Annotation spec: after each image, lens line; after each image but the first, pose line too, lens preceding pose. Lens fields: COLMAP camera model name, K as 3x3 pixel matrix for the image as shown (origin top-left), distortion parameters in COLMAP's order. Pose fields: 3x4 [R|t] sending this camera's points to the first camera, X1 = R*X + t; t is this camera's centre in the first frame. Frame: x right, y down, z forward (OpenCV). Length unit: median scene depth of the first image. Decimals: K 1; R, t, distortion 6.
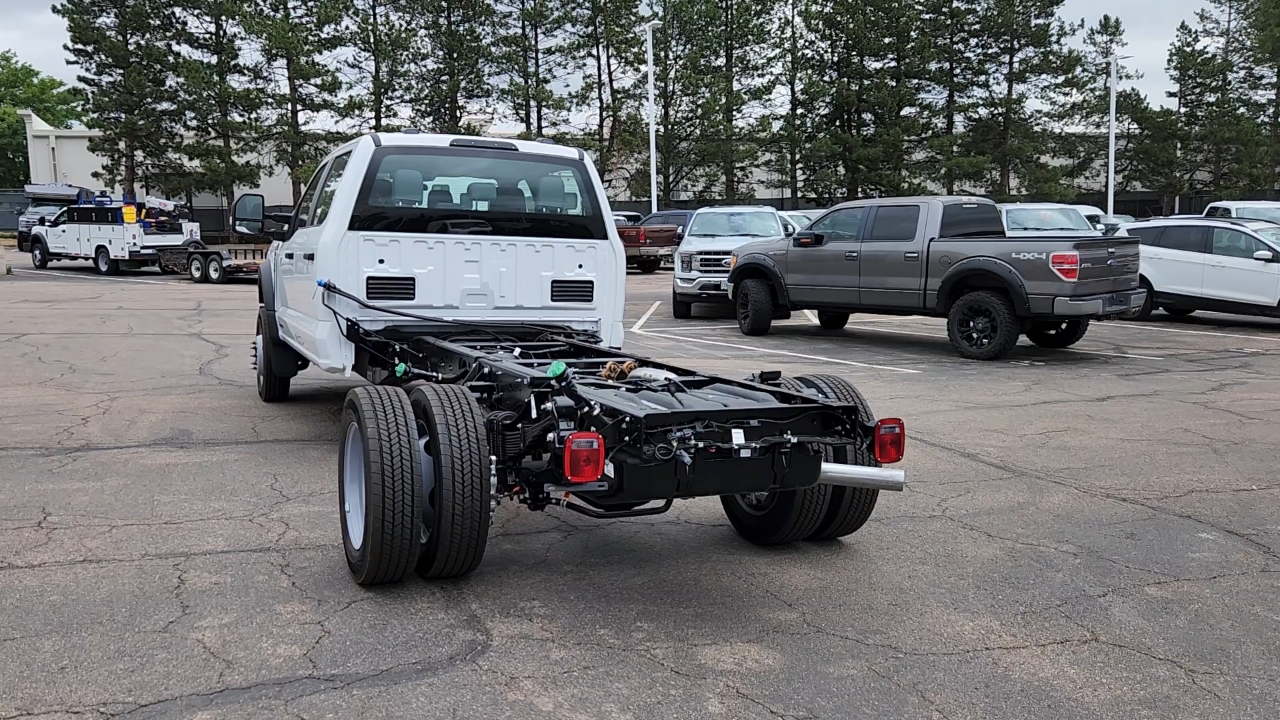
lens RADIAL K [[1082.3, 0, 624.5], [0, 1082.3, 364.5], [0, 0, 1]] dist [0.021347, 0.002609]
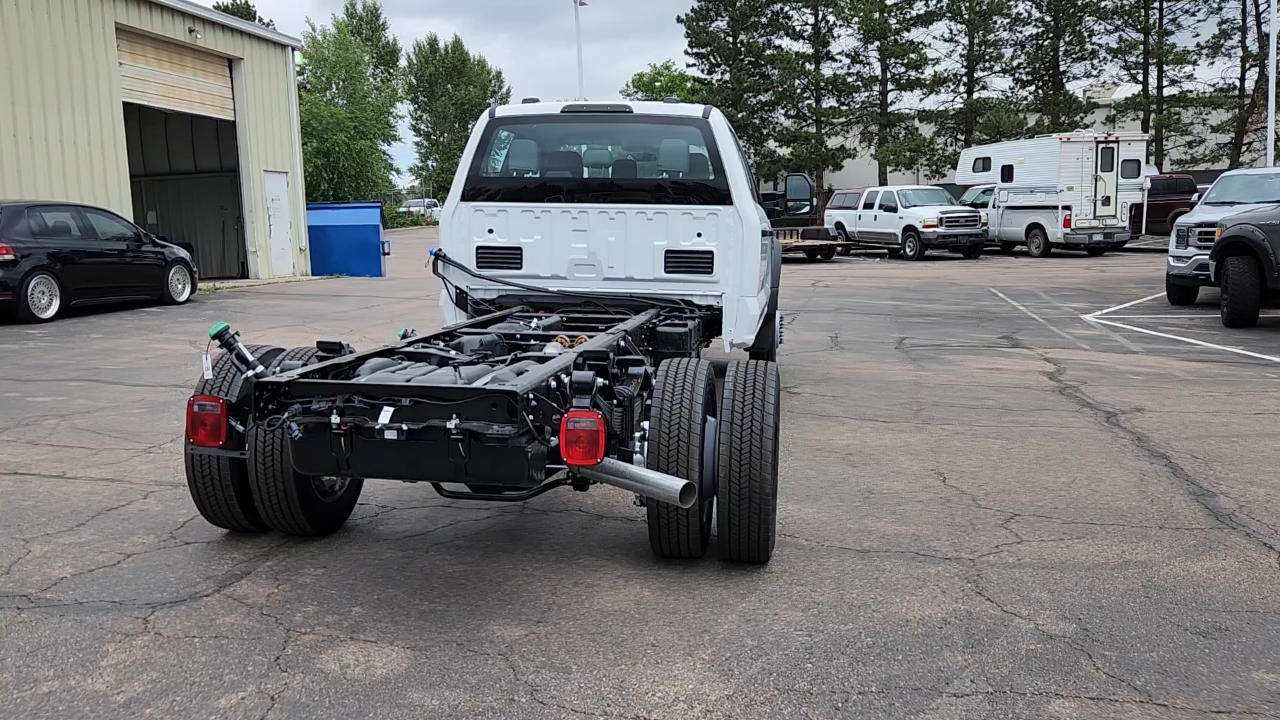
lens RADIAL K [[1082.3, 0, 624.5], [0, 1082.3, 364.5], [0, 0, 1]] dist [0.021347, 0.002609]
pose [[0.837979, 0.056603, -0.542759, 0.084235], [-0.047712, 0.998397, 0.030457, -0.001304], [0.543613, 0.000374, 0.839336, 0.040460]]
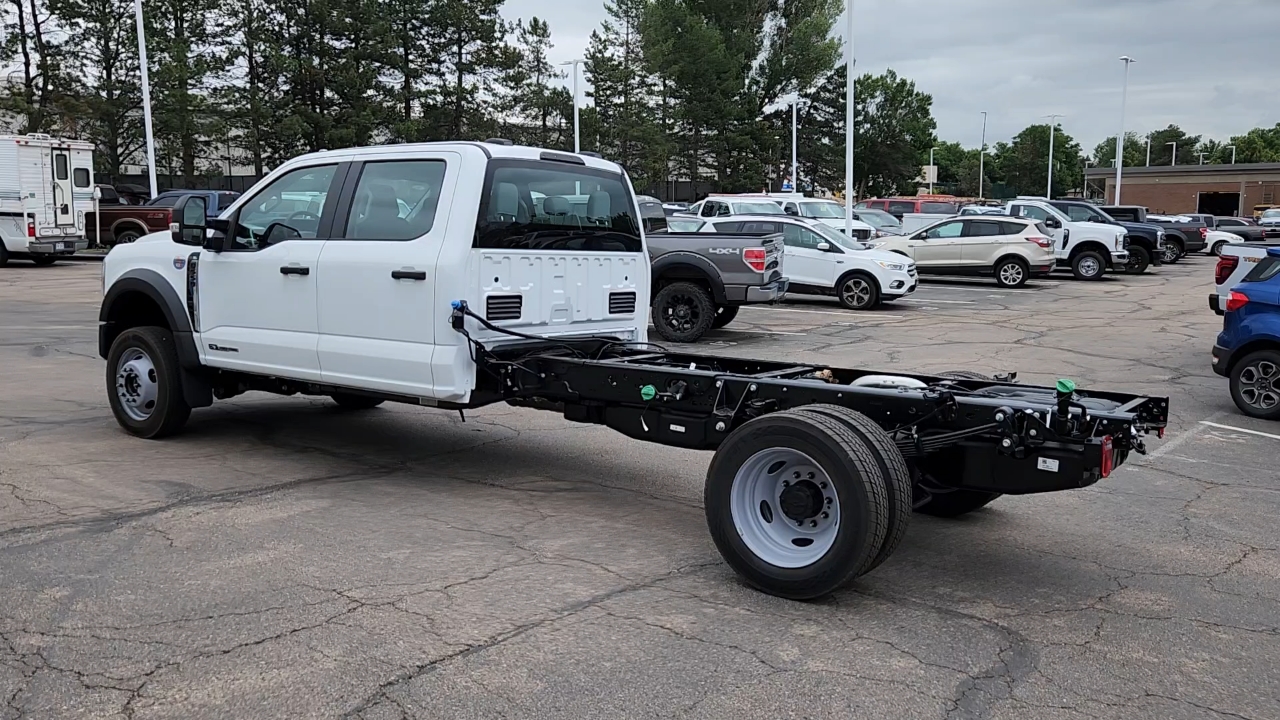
lens RADIAL K [[1082.3, 0, 624.5], [0, 1082.3, 364.5], [0, 0, 1]] dist [0.021347, 0.002609]
pose [[0.858955, -0.060369, 0.508481, -0.117548], [0.049848, 0.998168, 0.034300, -0.009088], [-0.509620, -0.004115, 0.860390, 0.023198]]
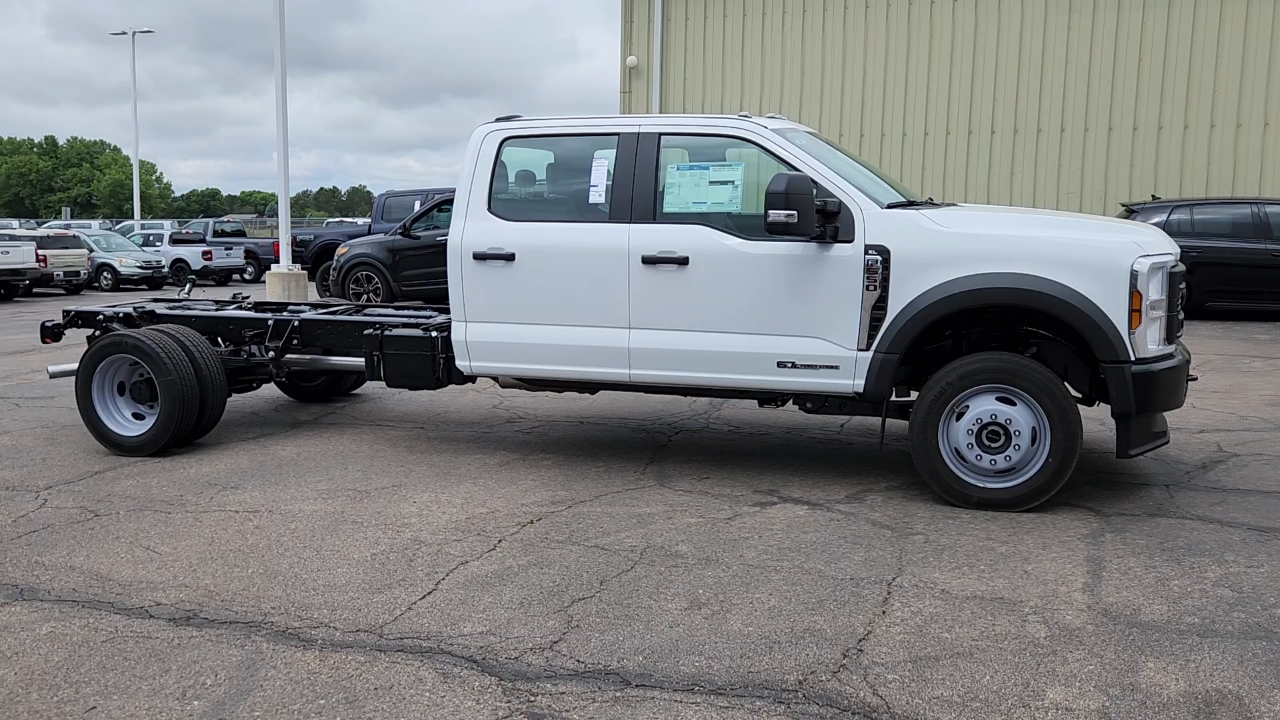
lens RADIAL K [[1082.3, 0, 624.5], [0, 1082.3, 364.5], [0, 0, 1]] dist [0.021347, 0.002609]
pose [[-0.664655, 0.095835, -0.740979, 0.115662], [-0.090043, 0.974237, 0.206772, -0.041273], [0.741705, 0.204152, -0.638902, 0.349946]]
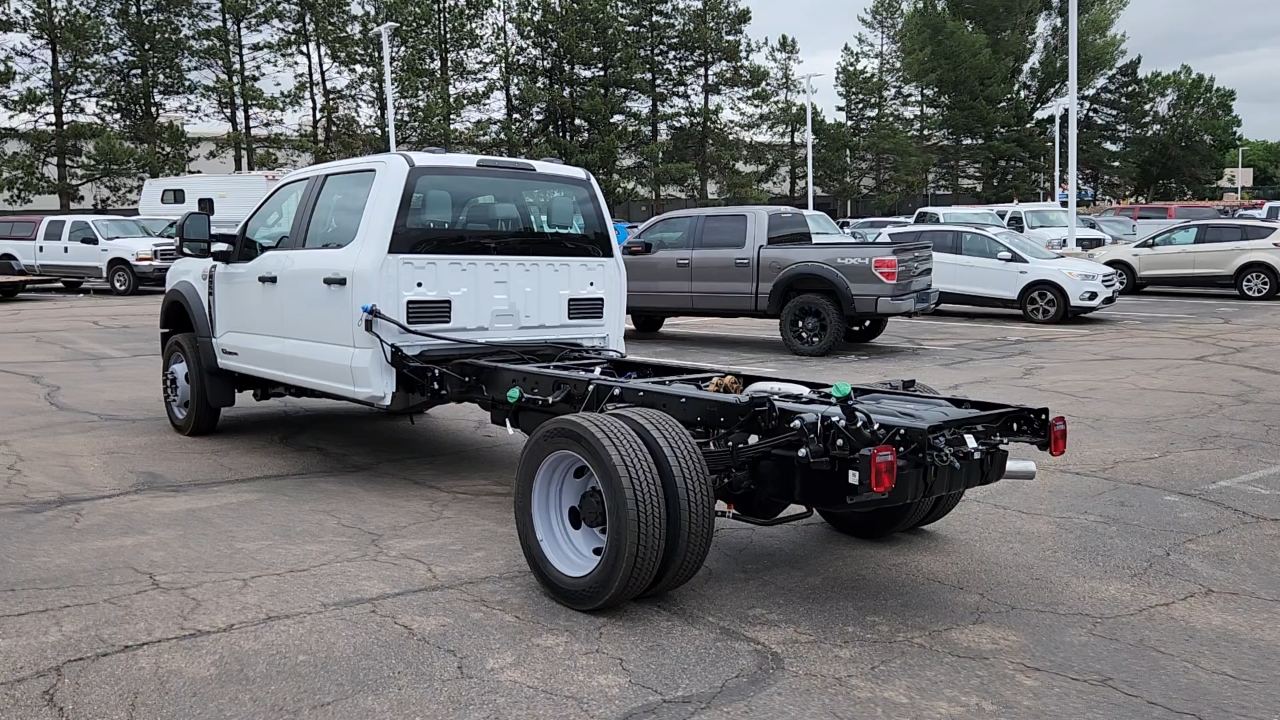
lens RADIAL K [[1082.3, 0, 624.5], [0, 1082.3, 364.5], [0, 0, 1]] dist [0.021347, 0.002609]
pose [[0.959192, -0.043749, 0.279349, -0.061544], [0.044268, 0.999010, 0.004454, -0.003720], [-0.279267, 0.008094, 0.960179, 0.002566]]
